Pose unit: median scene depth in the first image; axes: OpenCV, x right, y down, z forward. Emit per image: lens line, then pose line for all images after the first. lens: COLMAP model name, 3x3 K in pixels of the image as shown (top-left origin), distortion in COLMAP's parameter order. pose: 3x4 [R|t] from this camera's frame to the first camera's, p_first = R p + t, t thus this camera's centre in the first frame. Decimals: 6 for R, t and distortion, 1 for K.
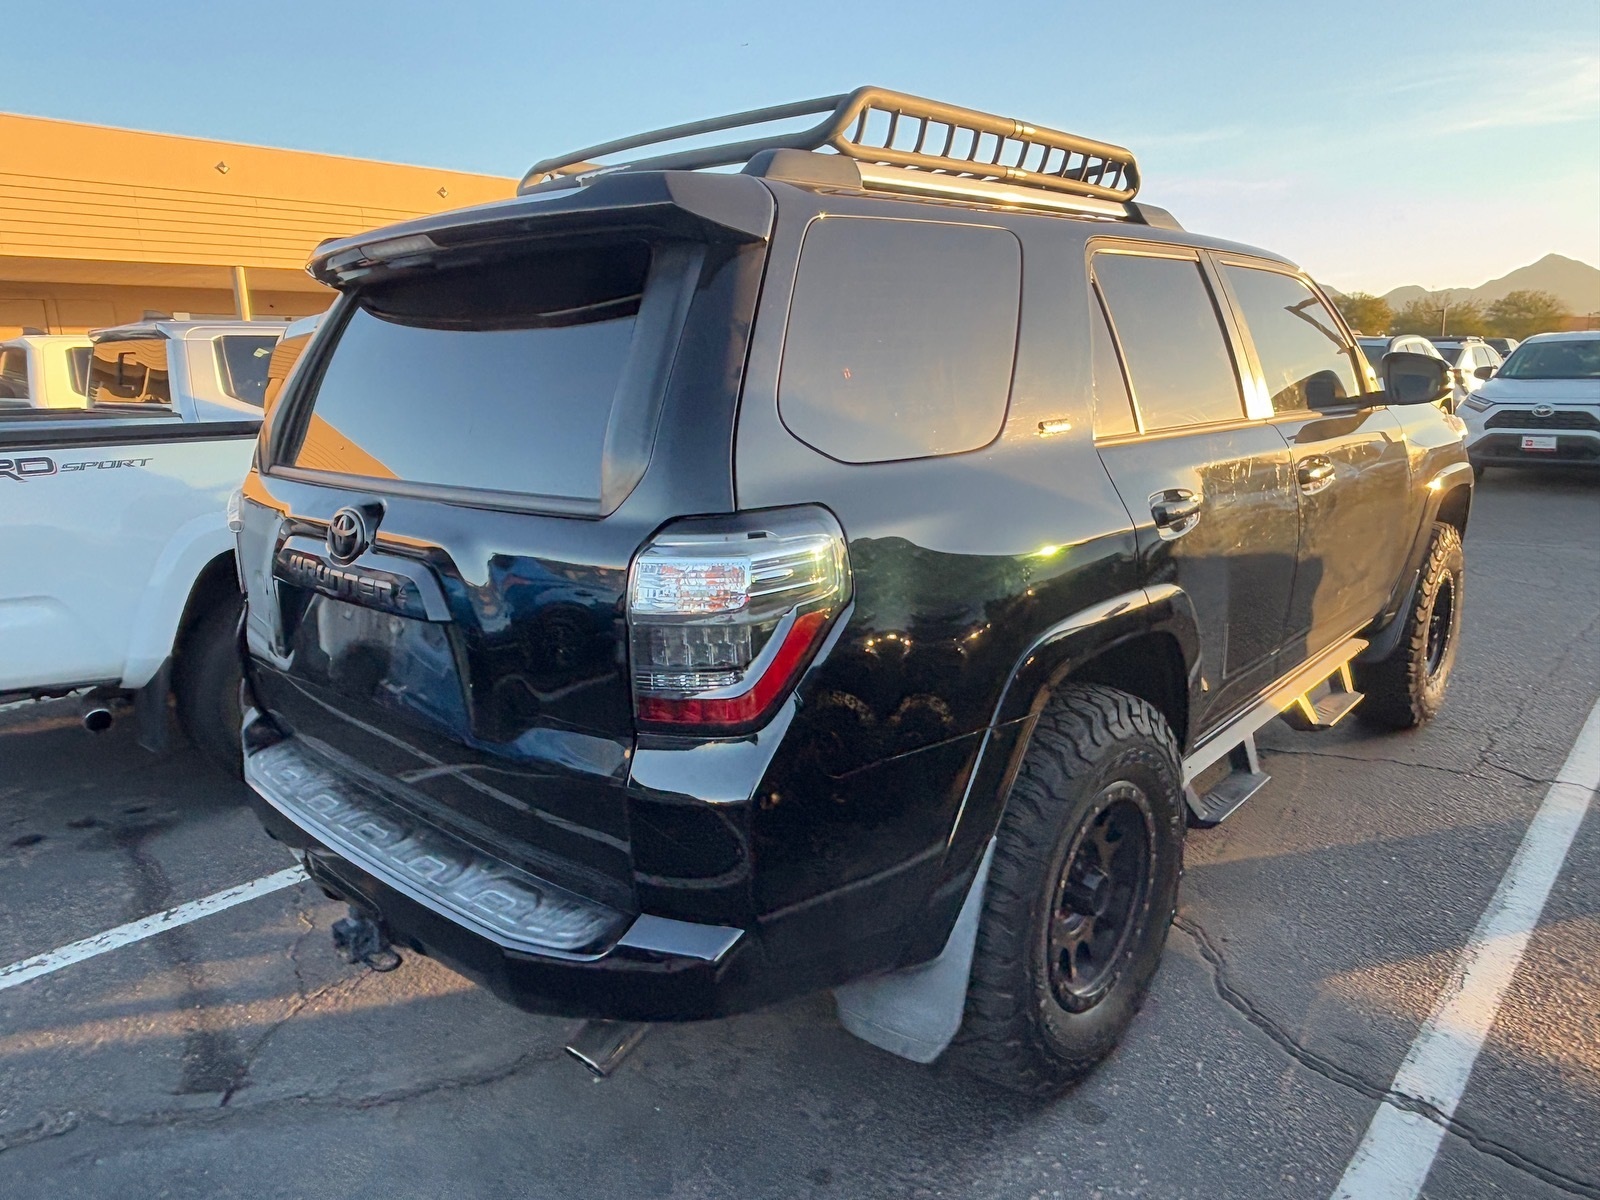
lens RADIAL K [[1028.6, 0, 805.9], [0, 1028.6, 597.3], [0, 0, 1]] dist [0.053848, 0.000913]
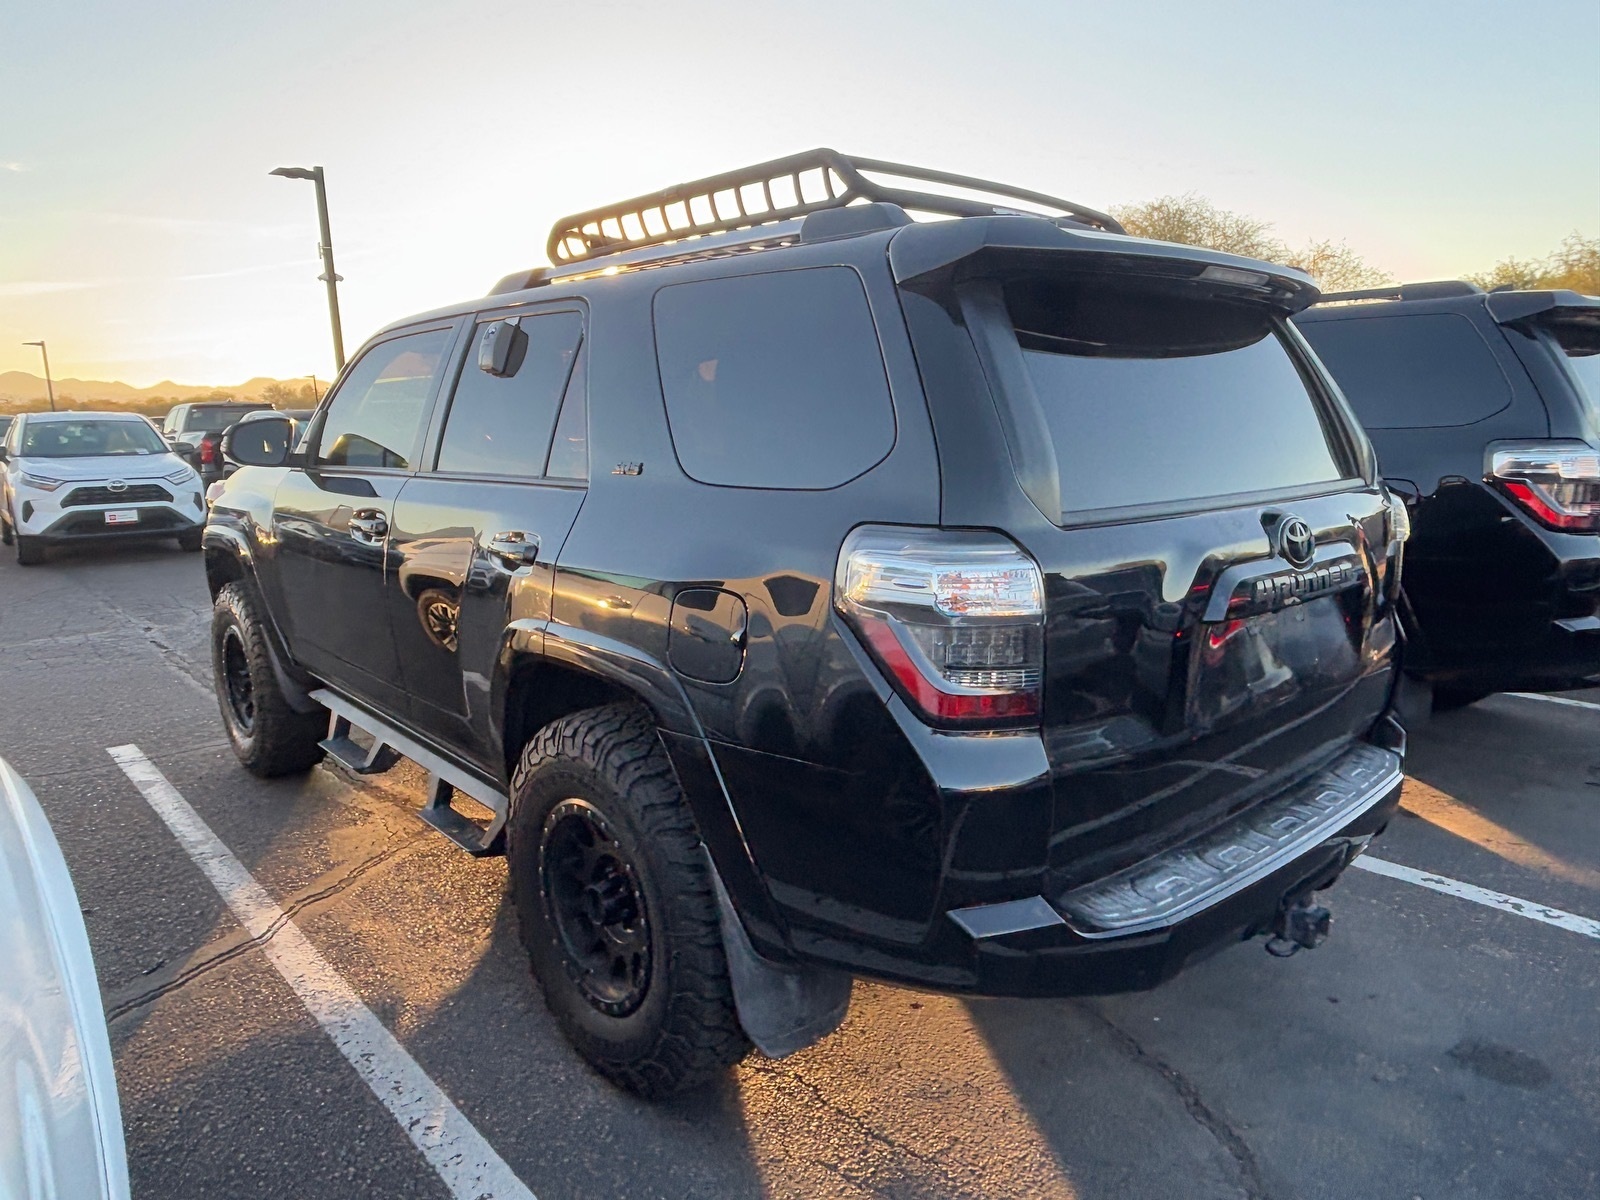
lens RADIAL K [[1028.6, 0, 806.6], [0, 1028.6, 602.0], [0, 0, 1]] dist [0.053848, 0.000913]
pose [[0.115335, -0.171794, 0.978358, -1.535752], [0.246001, 0.959189, 0.139428, -0.269798], [-0.962383, 0.224596, 0.152890, 1.311393]]
